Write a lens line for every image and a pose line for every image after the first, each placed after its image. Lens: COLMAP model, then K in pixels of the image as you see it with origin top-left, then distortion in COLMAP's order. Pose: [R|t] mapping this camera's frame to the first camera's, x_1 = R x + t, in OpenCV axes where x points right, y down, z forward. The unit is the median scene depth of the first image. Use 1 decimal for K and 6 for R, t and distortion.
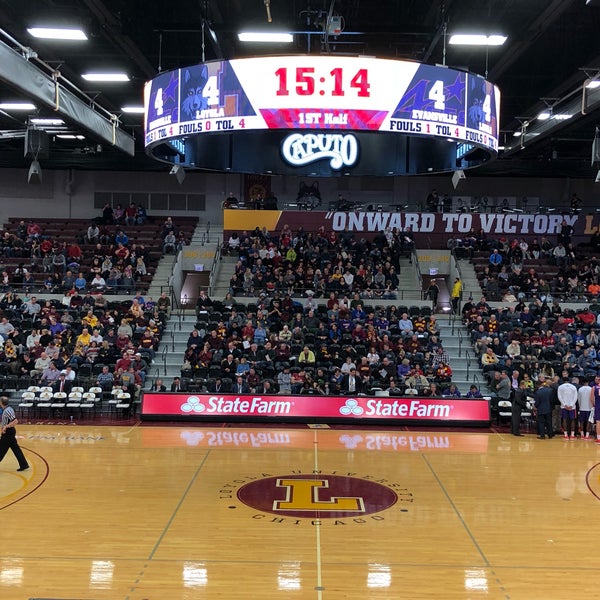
lens RADIAL K [[805.2, 0, 300.0], [0, 805.2, 300.0], [0, 0, 1]] dist [0.001829, 0.008608]
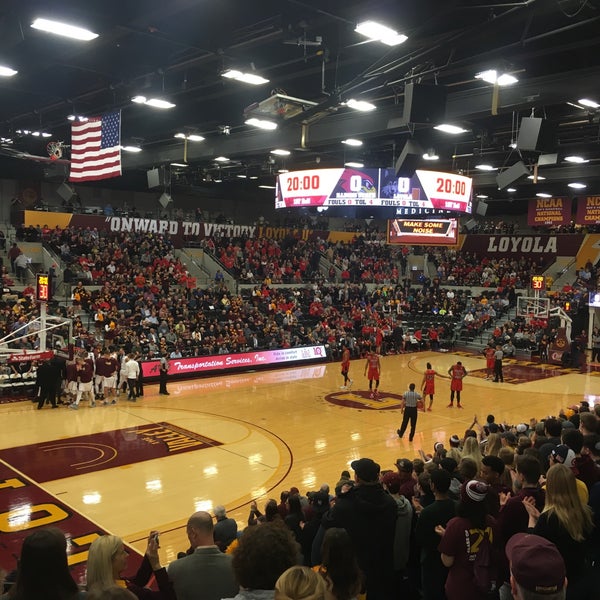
lens RADIAL K [[671.4, 0, 300.0], [0, 671.4, 300.0], [0, 0, 1]] dist [0.153146, 0.000273]
pose [[0.726985, -0.040150, 0.685478, -0.488967], [0.012248, 0.998888, 0.045517, -0.022121], [-0.686544, -0.024694, 0.726669, -0.000248]]
